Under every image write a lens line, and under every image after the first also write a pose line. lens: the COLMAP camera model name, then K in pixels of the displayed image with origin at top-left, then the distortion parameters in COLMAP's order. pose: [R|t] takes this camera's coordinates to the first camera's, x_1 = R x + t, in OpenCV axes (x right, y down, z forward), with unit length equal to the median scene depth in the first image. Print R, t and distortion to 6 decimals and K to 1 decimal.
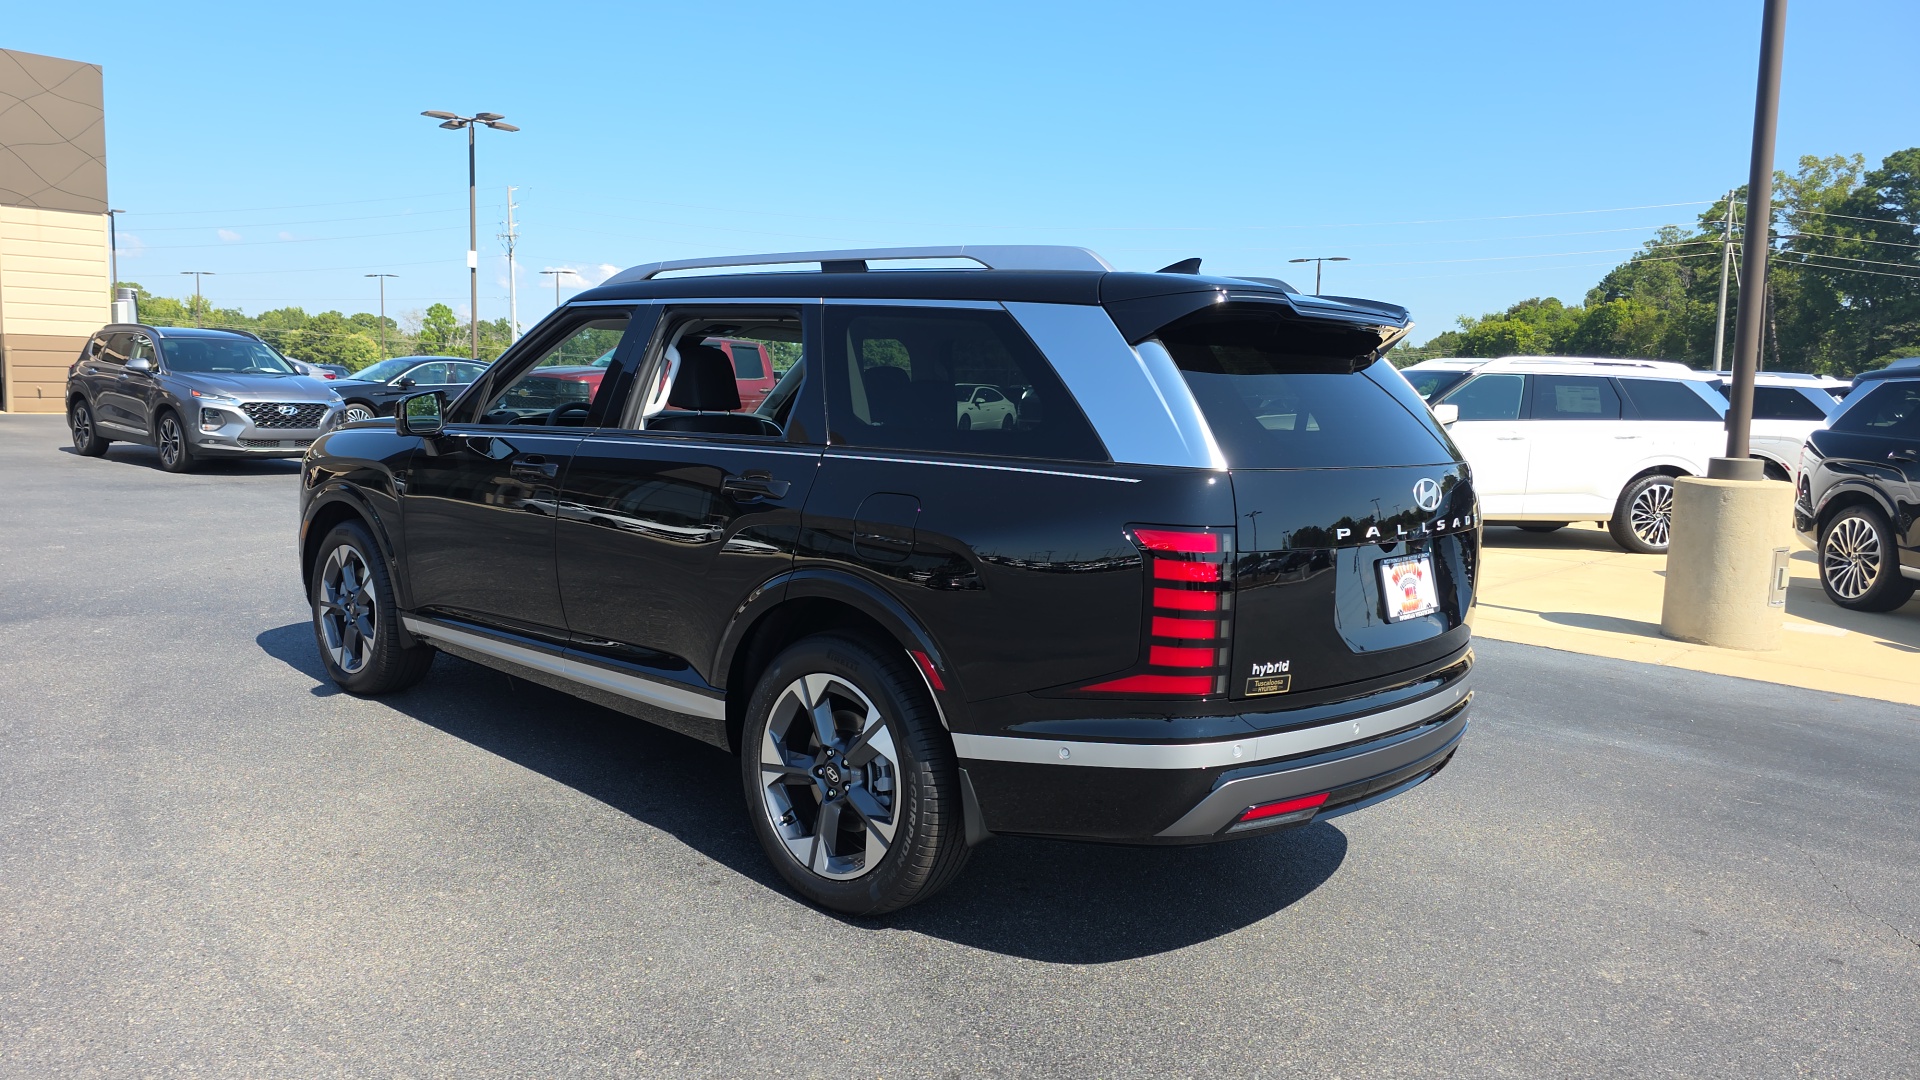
lens RADIAL K [[1306.6, 0, 913.8], [0, 1306.6, 536.4], [0, 0, 1]] dist [0.061146, -0.065915]
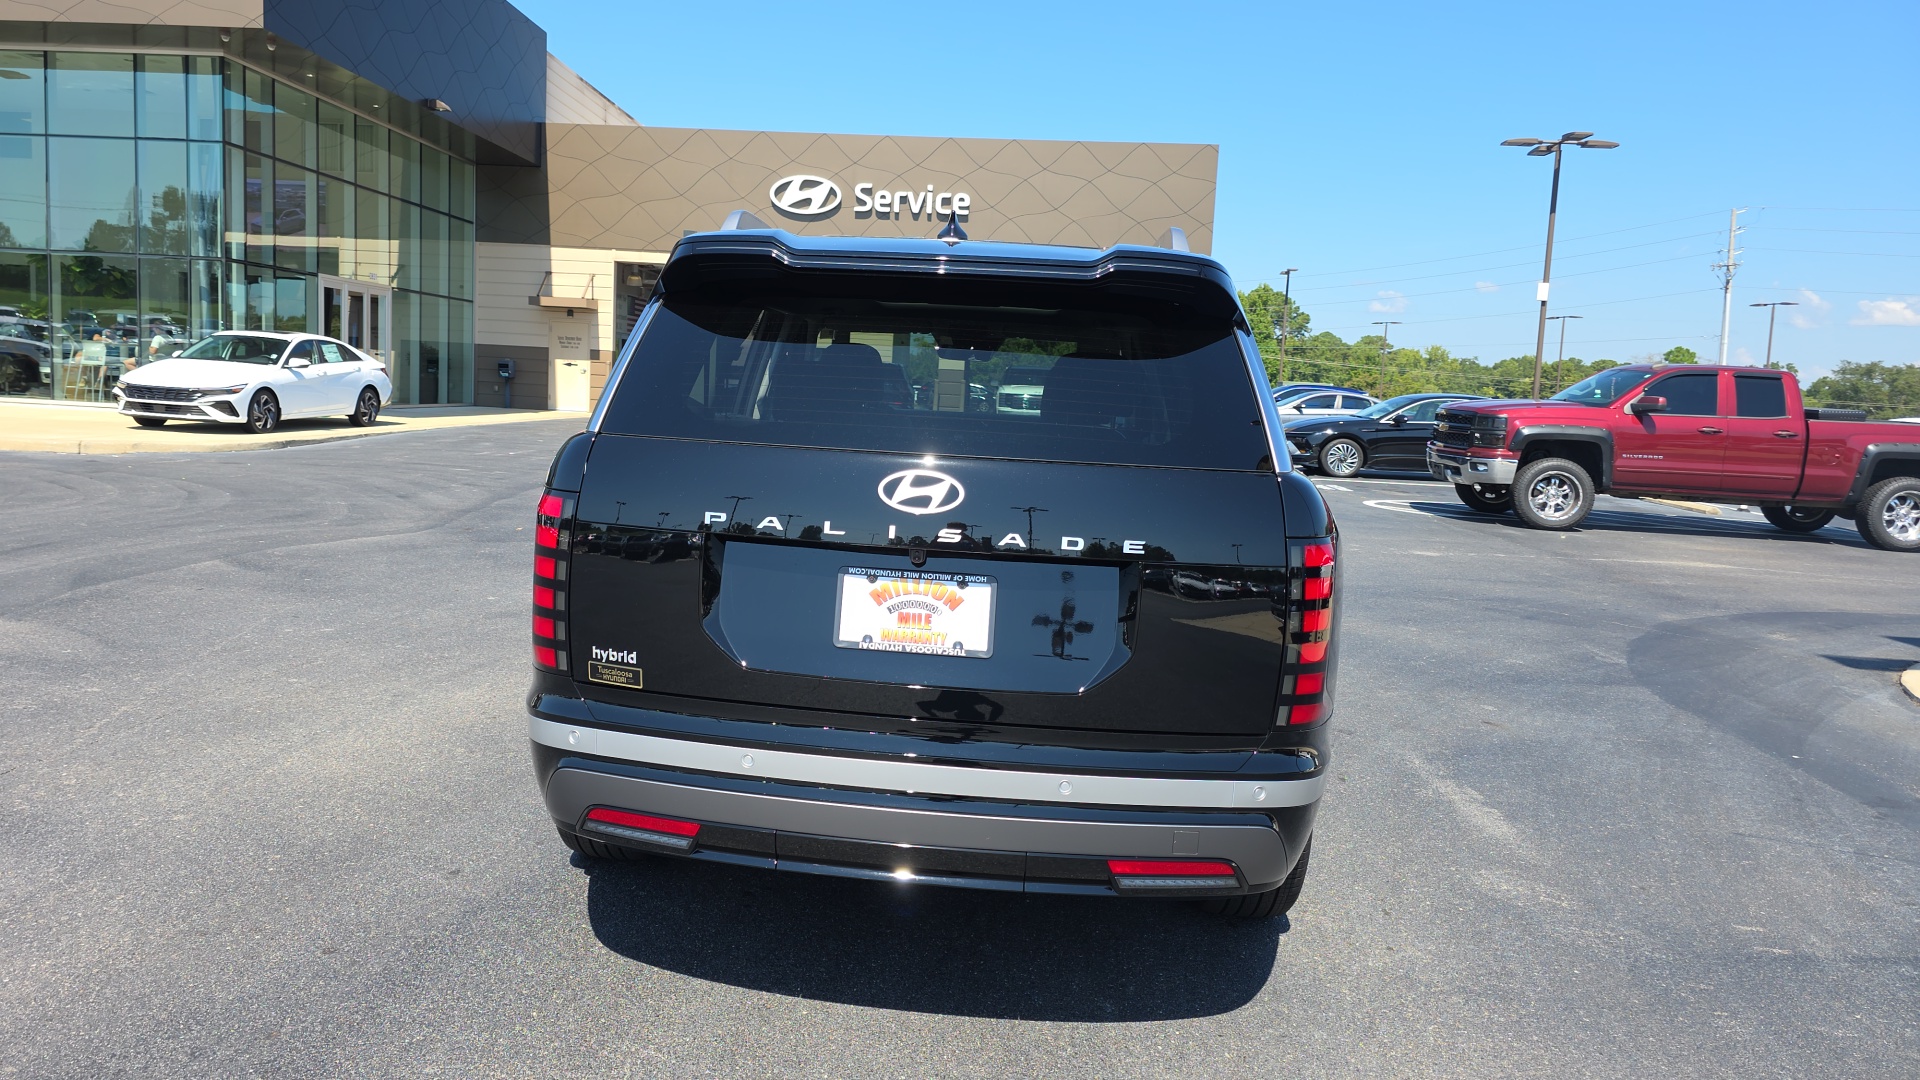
lens RADIAL K [[1311.0, 0, 862.1], [0, 1311.0, 520.5], [0, 0, 1]] dist [0.056249, -0.050828]
pose [[0.615767, 0.082359, -0.783612, 0.754422], [-0.120192, 0.992701, 0.009887, -0.014656], [0.778707, 0.088096, 0.621172, 0.396700]]
